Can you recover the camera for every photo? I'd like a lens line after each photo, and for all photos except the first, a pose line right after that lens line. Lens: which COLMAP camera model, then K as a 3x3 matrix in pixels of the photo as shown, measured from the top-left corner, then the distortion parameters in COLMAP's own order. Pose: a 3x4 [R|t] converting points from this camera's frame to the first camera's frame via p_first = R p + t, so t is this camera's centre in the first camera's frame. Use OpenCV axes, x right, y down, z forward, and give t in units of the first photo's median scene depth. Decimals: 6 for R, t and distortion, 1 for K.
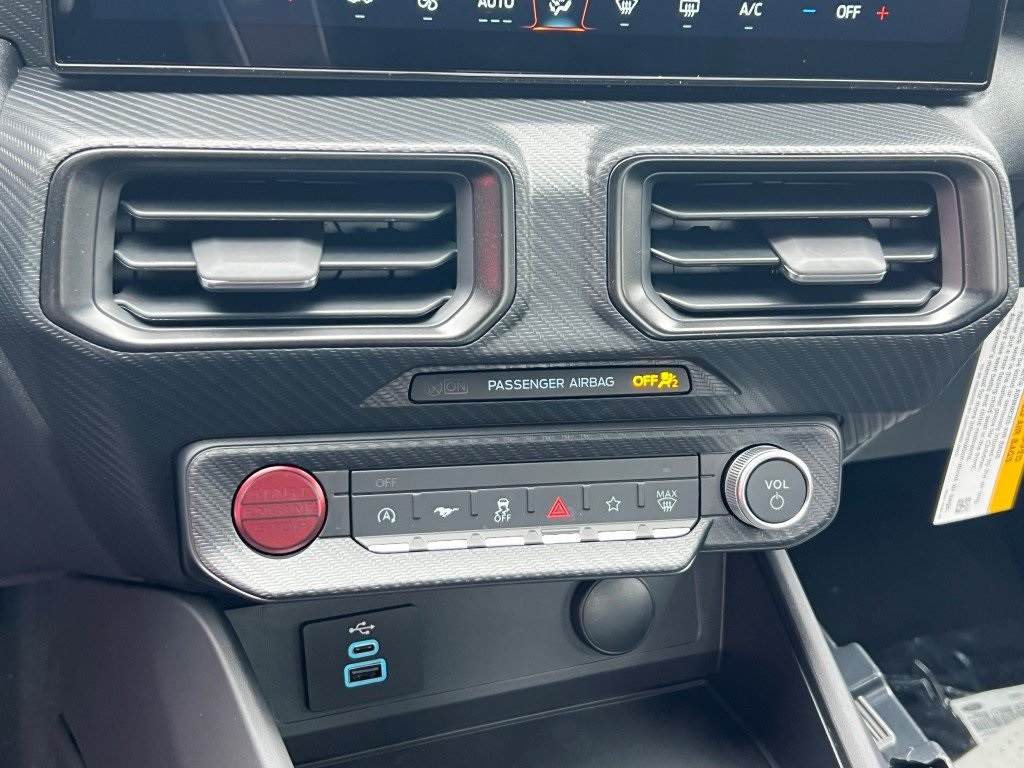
lens RADIAL K [[1238.2, 0, 502.7], [0, 1238.2, 383.6], [0, 0, 1]] dist [0.024512, 0.005194]
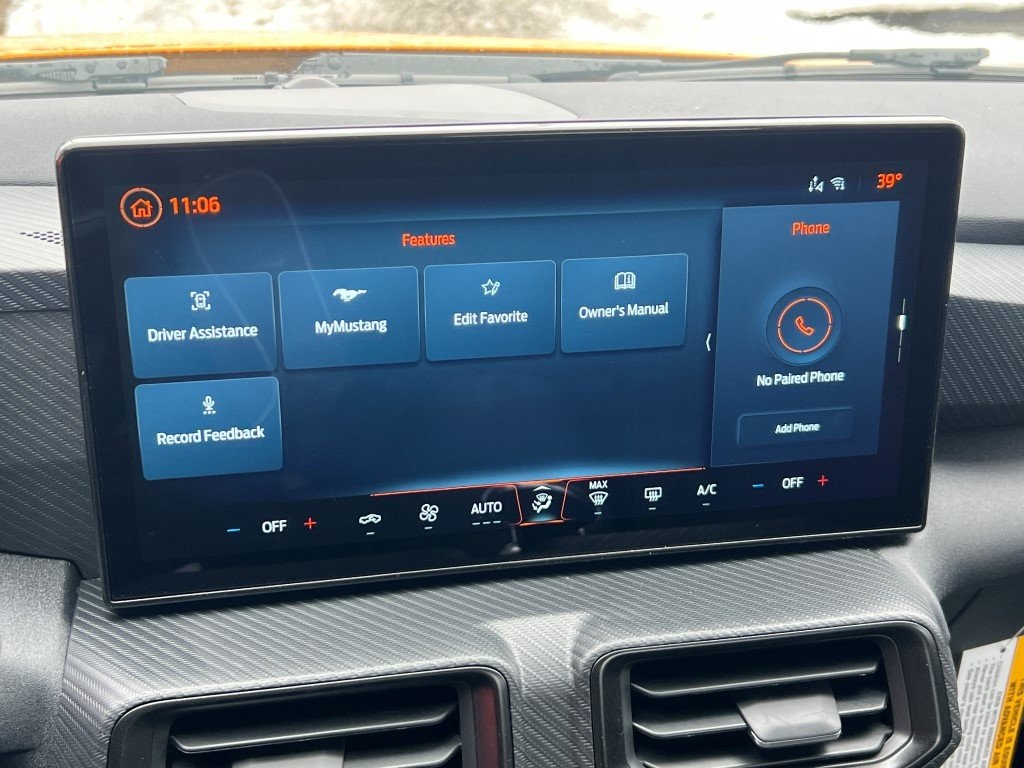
lens RADIAL K [[1239.0, 0, 512.0], [0, 1239.0, 384.0], [0, 0, 1]] dist [0.152948, -0.454502]
pose [[0.998654, -0.051292, -0.007642, 0.033127], [0.050309, 0.993996, -0.097166, -0.304463], [0.012580, 0.096651, 0.995239, -0.172124]]
